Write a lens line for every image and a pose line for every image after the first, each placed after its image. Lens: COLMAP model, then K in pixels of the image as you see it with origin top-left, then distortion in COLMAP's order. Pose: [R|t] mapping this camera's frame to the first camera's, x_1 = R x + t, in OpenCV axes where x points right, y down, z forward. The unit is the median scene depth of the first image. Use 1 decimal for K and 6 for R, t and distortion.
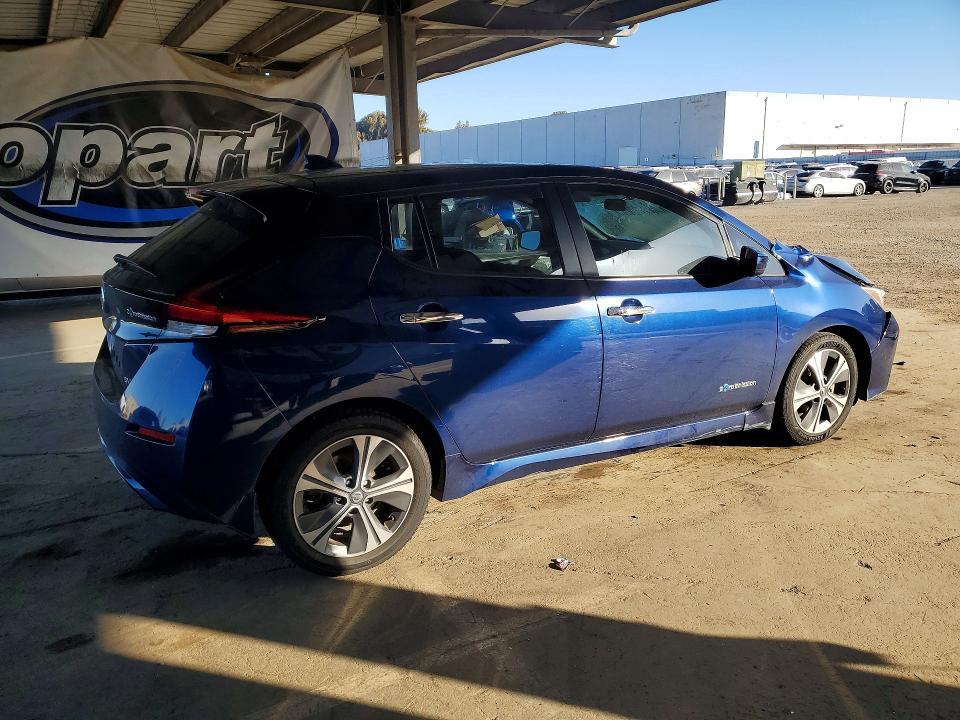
lens RADIAL K [[726.0, 0, 480.7], [0, 726.0, 389.6], [0, 0, 1]] dist [-0.003512, 0.000141]
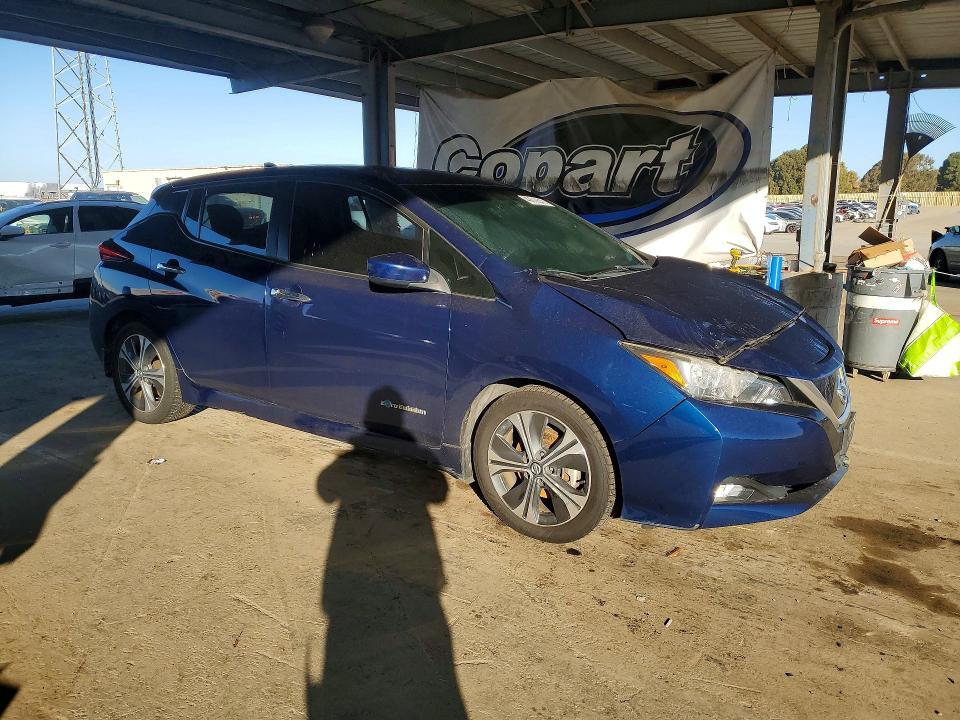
lens RADIAL K [[751.1, 0, 480.0], [0, 751.1, 360.0], [0, 0, 1]] dist [0.004491, -0.000012]
pose [[0.423752, 0.197736, -0.883932, 0.627575], [-0.261162, 0.961109, 0.089800, -0.088460], [0.867311, 0.192797, 0.458912, 0.343846]]
